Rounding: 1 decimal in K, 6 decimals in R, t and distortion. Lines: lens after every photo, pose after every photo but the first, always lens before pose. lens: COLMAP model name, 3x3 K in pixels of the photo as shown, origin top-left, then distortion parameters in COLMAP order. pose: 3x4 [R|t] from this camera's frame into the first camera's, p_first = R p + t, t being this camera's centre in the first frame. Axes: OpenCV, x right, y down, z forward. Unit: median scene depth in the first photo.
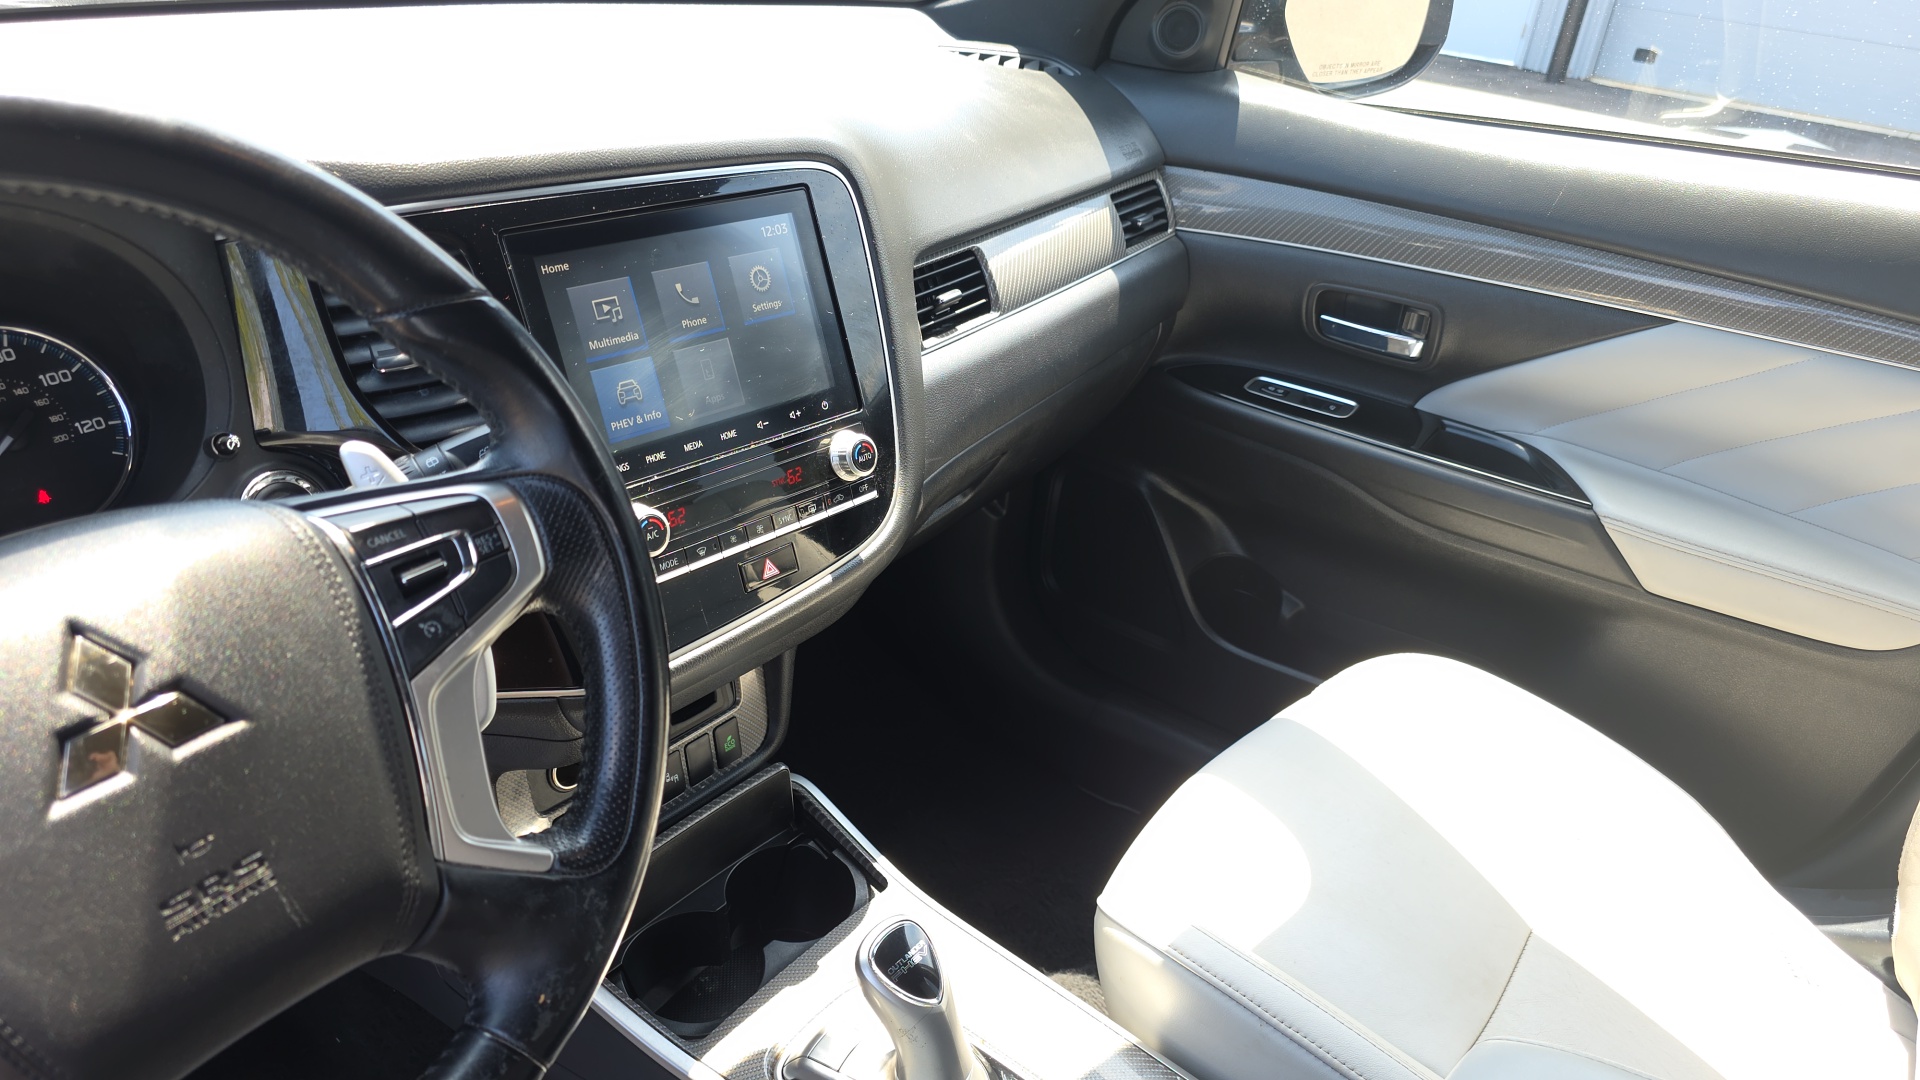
lens RADIAL K [[1306.9, 0, 972.4], [0, 1306.9, 560.6], [0, 0, 1]] dist [0.041640, -0.049557]
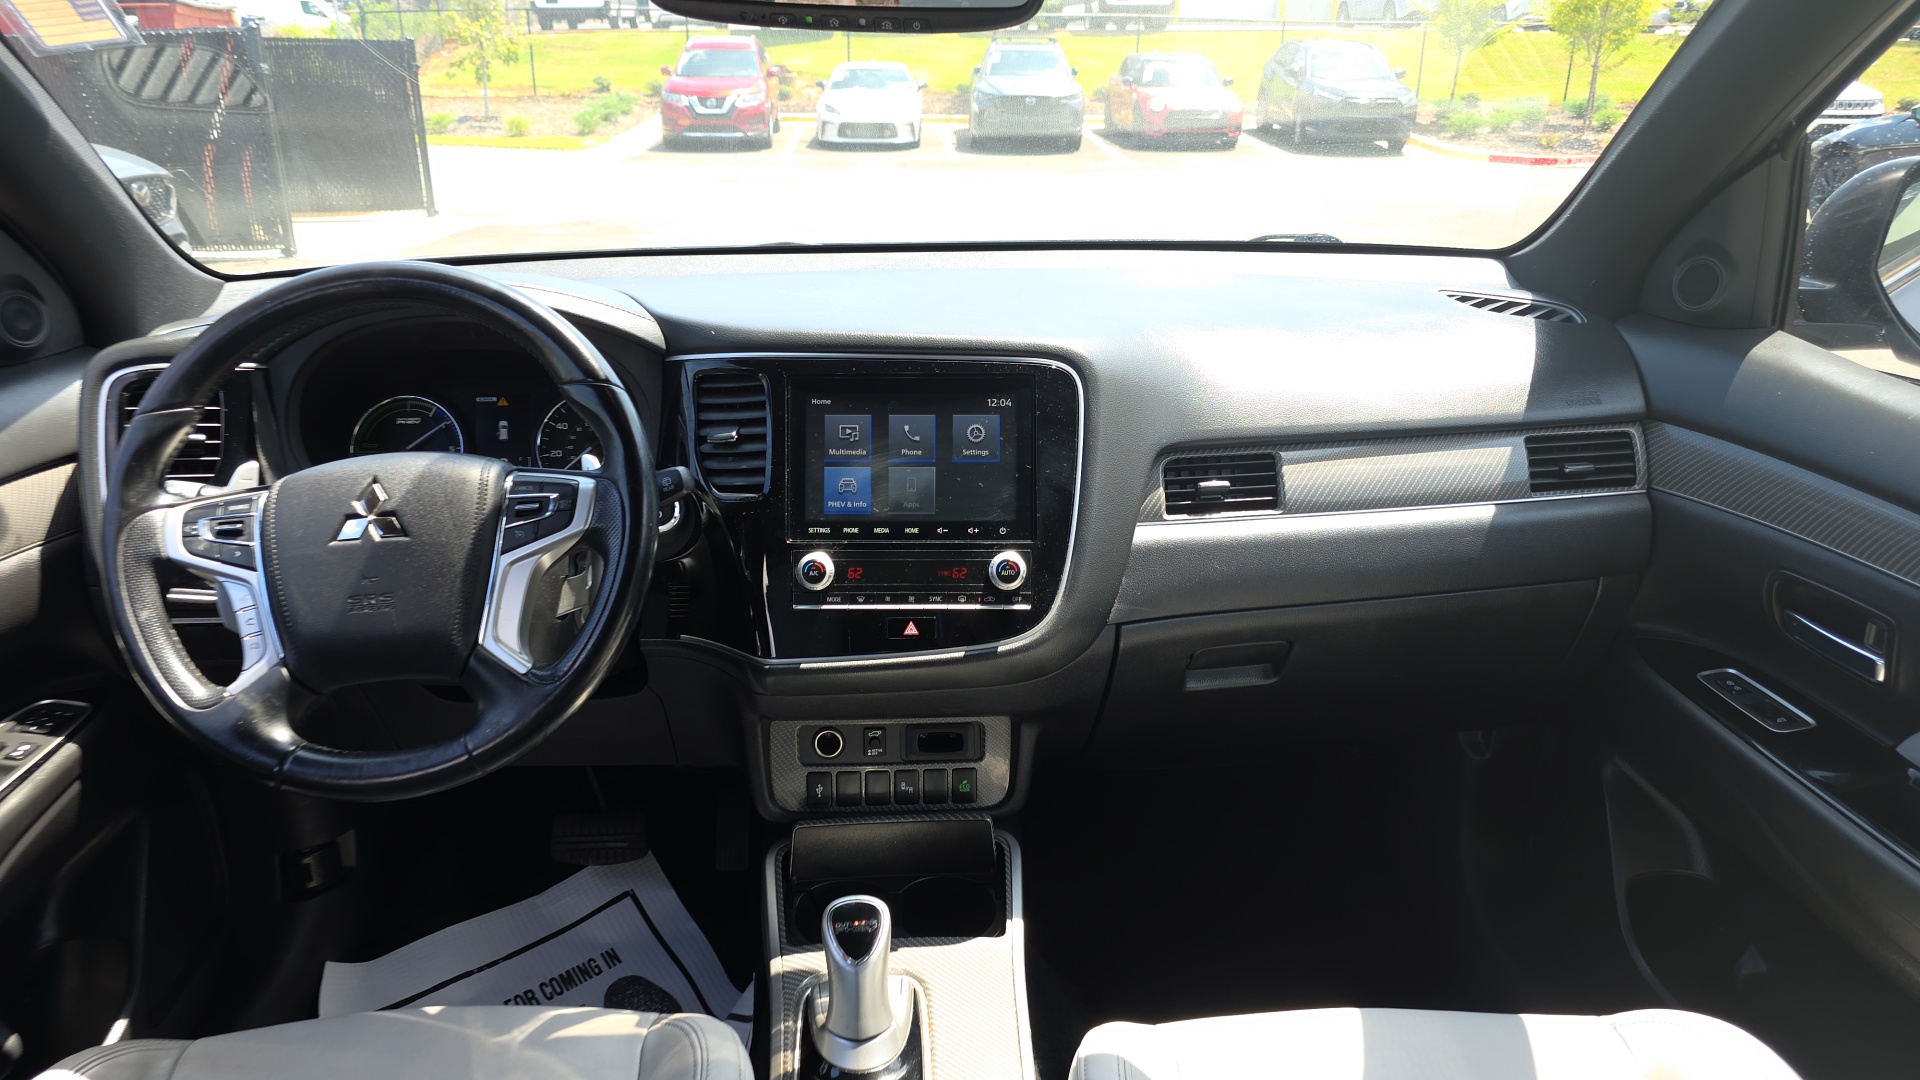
lens RADIAL K [[1306.9, 0, 939.8], [0, 1306.9, 525.7], [0, 0, 1]] dist [0.041640, -0.049557]
pose [[0.639122, 0.172415, -0.749531, 0.851271], [-0.315565, 0.947526, -0.051121, -0.034919], [0.701386, 0.269198, 0.659993, 0.068073]]
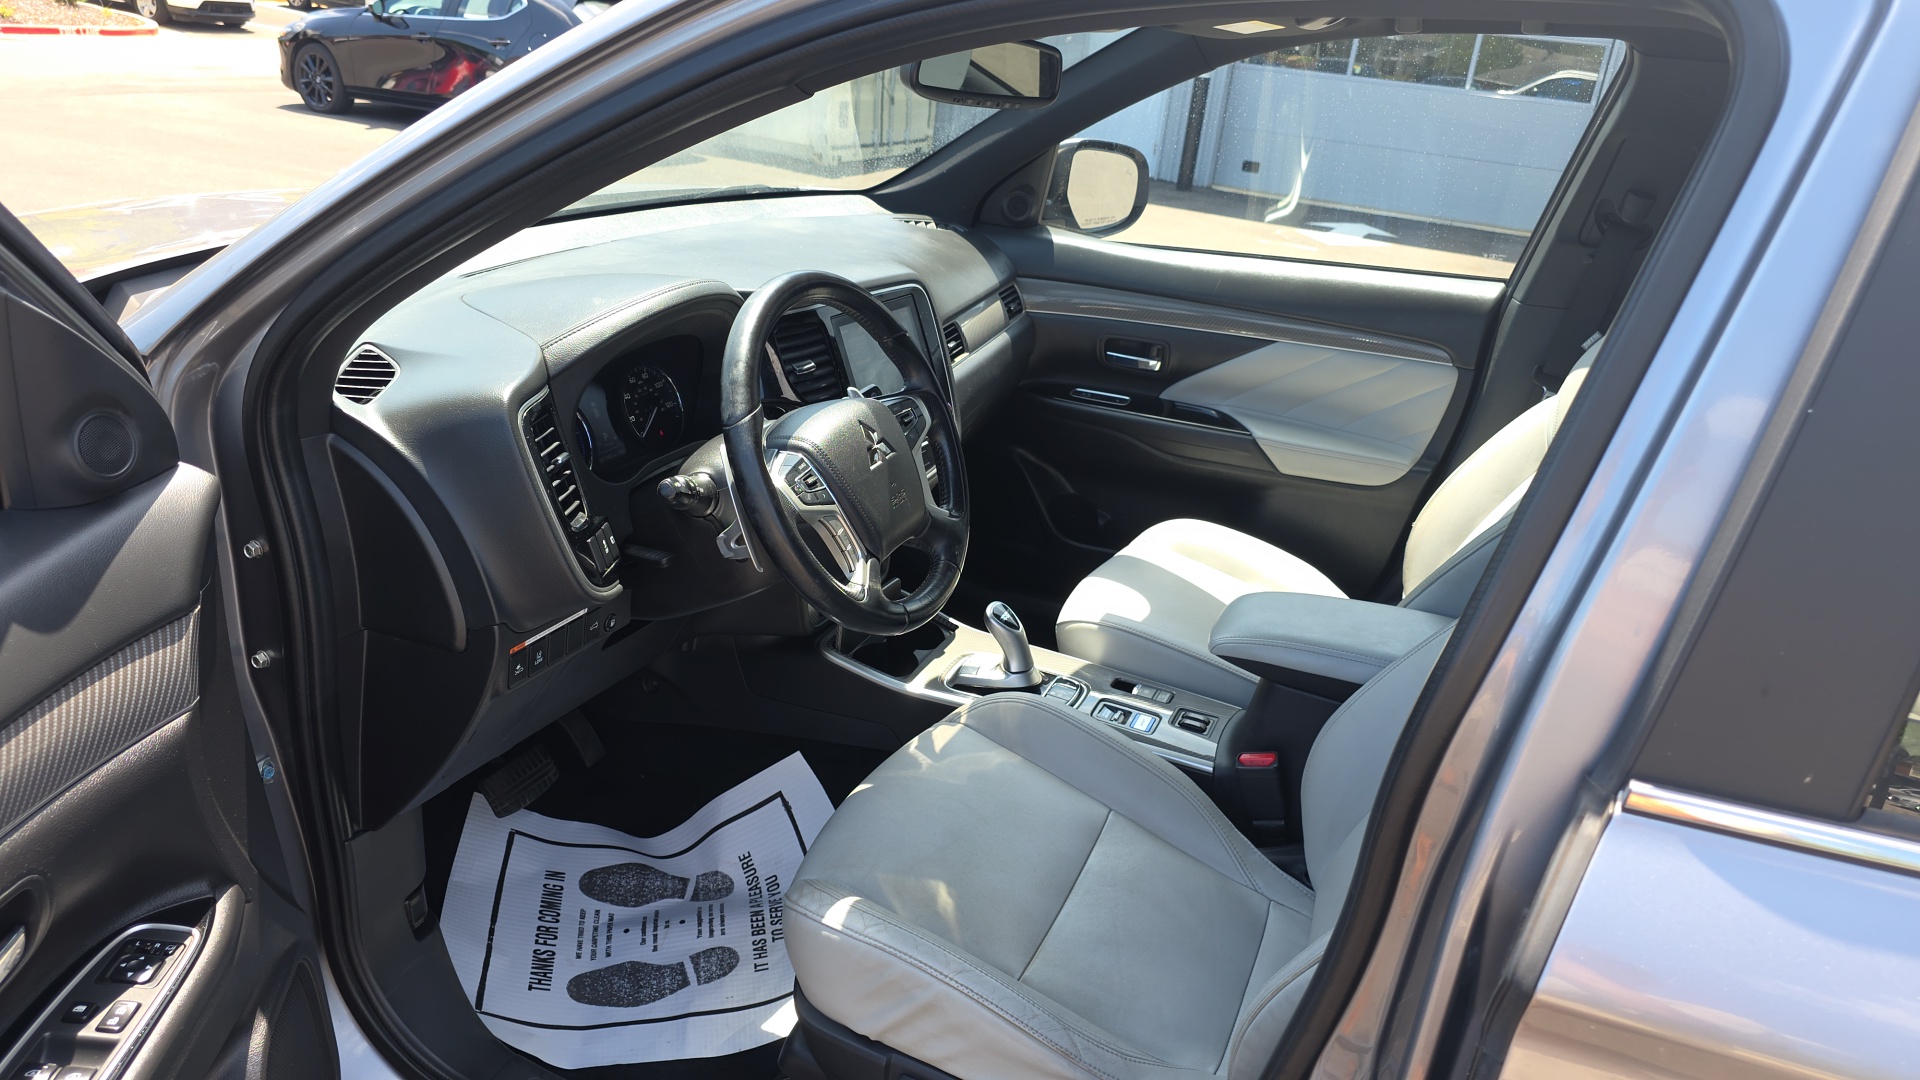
lens RADIAL K [[1306.9, 0, 1000.4], [0, 1306.9, 529.8], [0, 0, 1]] dist [0.041640, -0.049557]
pose [[0.965504, -0.088377, 0.244932, -0.558099], [0.111290, 0.990455, -0.081318, 0.309405], [-0.235407, 0.105771, 0.966124, -1.147253]]
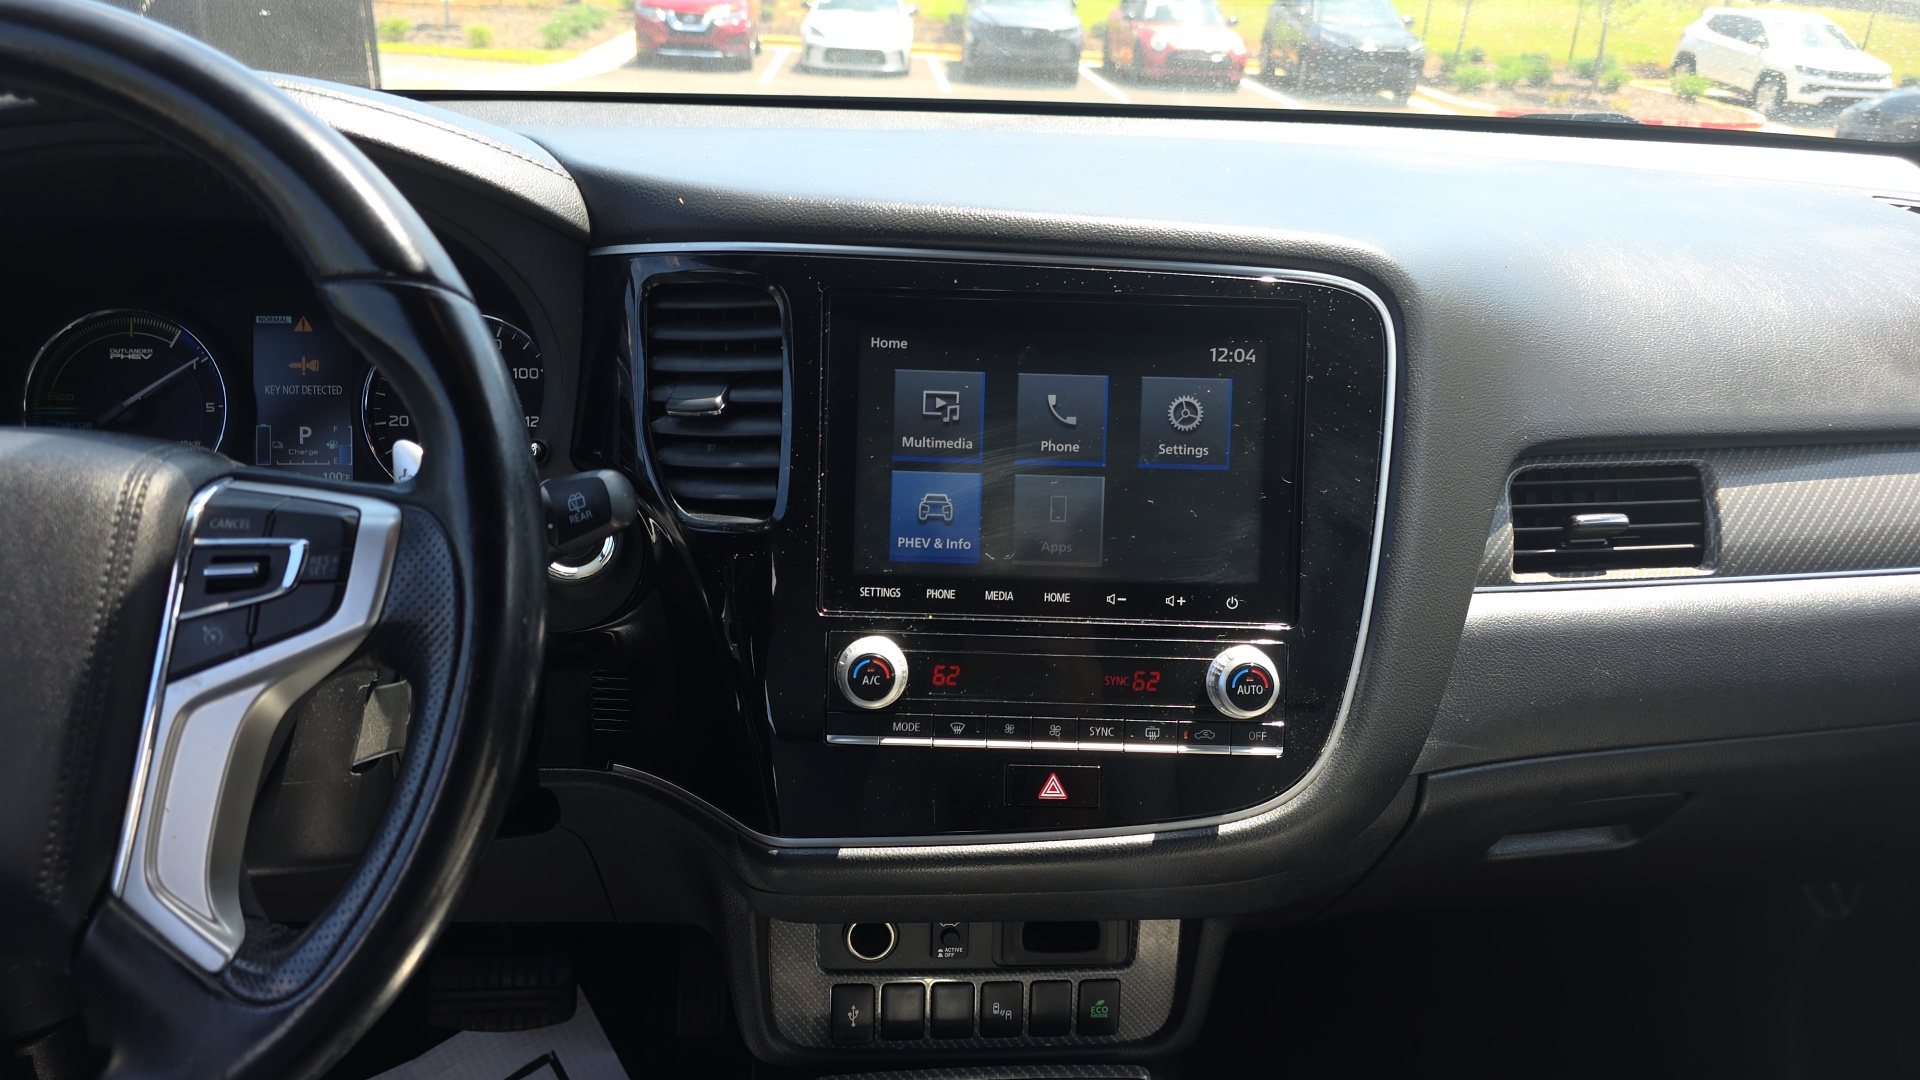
lens RADIAL K [[1306.9, 0, 951.5], [0, 1306.9, 564.7], [0, 0, 1]] dist [0.041640, -0.049557]
pose [[0.655406, 0.240536, -0.715951, 0.288270], [-0.341238, 0.939971, 0.003418, -0.089620], [0.673795, 0.242070, 0.698142, 0.402278]]
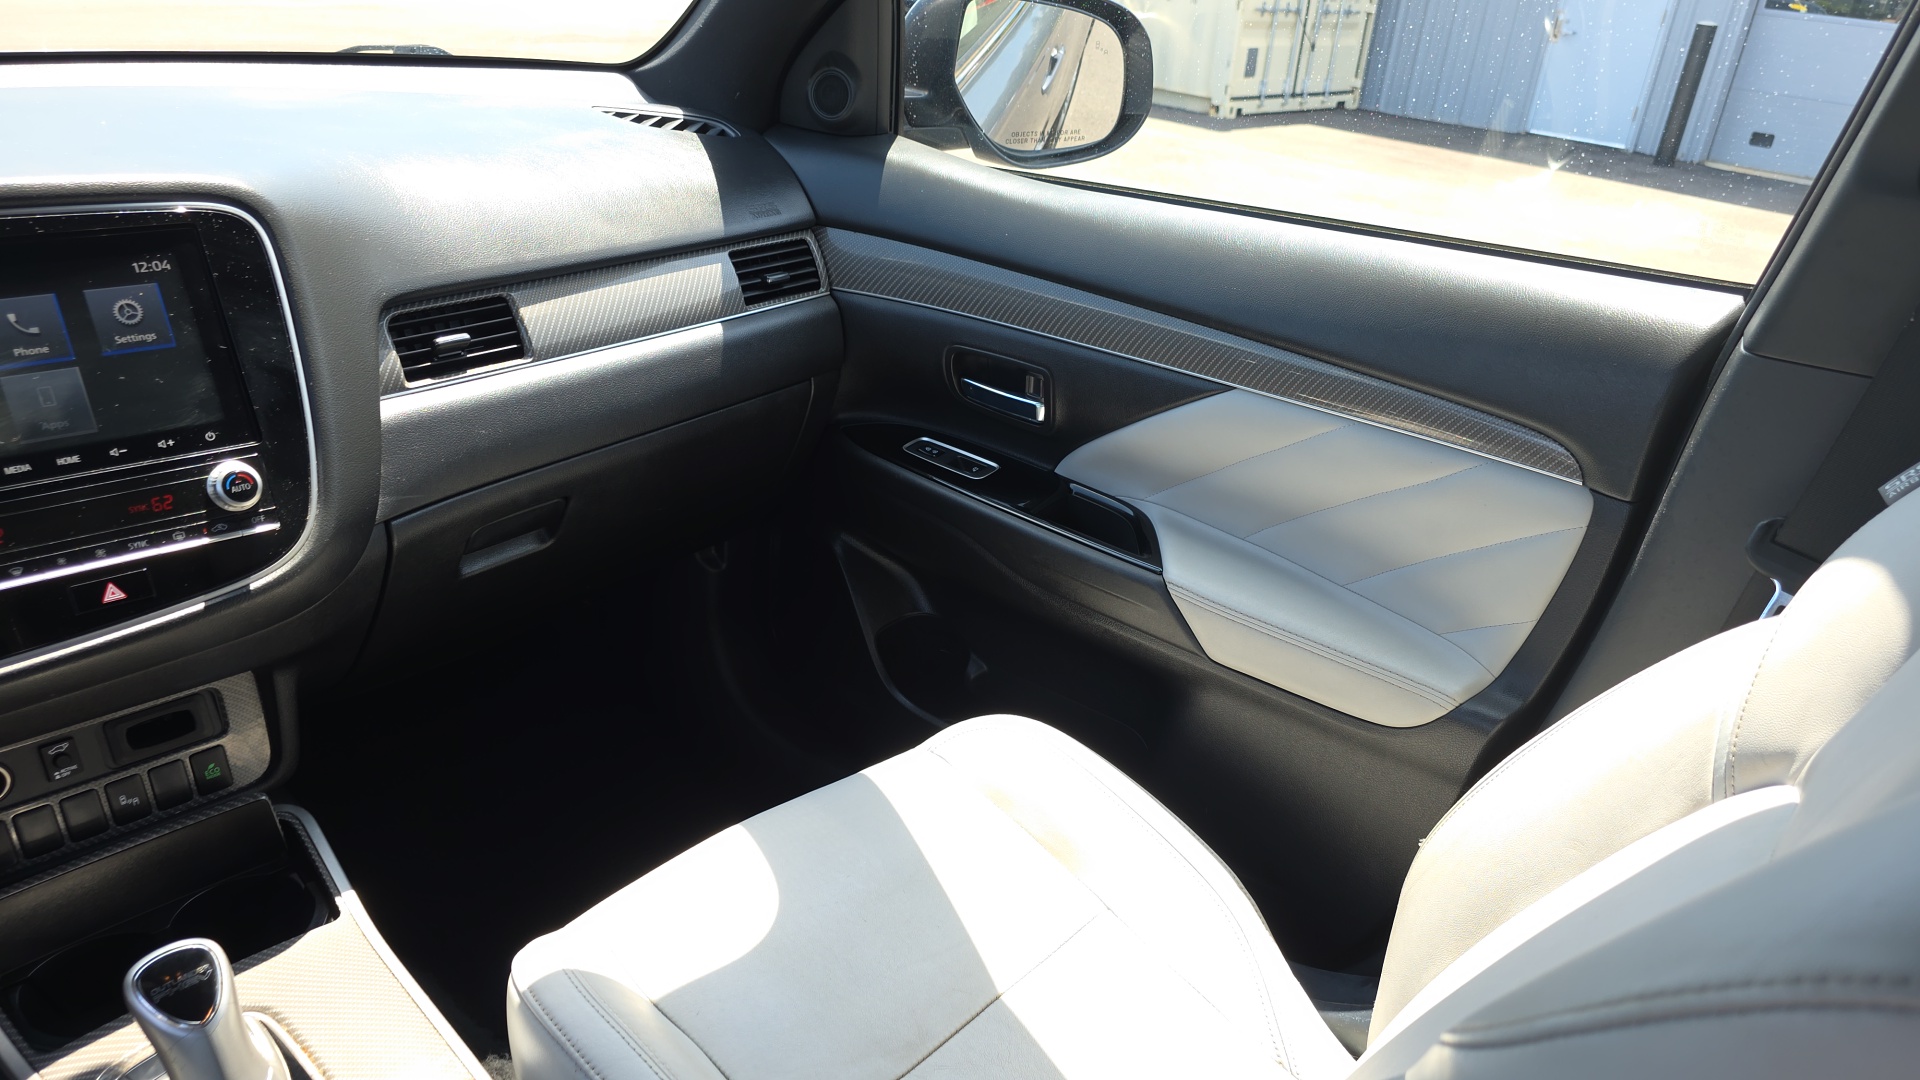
lens RADIAL K [[1306.9, 0, 1025.1], [0, 1306.9, 583.2], [0, 0, 1]] dist [0.041640, -0.049557]
pose [[0.996873, 0.034205, -0.071236, 0.603997], [-0.036954, 0.998607, -0.037649, 0.011361], [0.069849, 0.040164, 0.996749, 0.017991]]
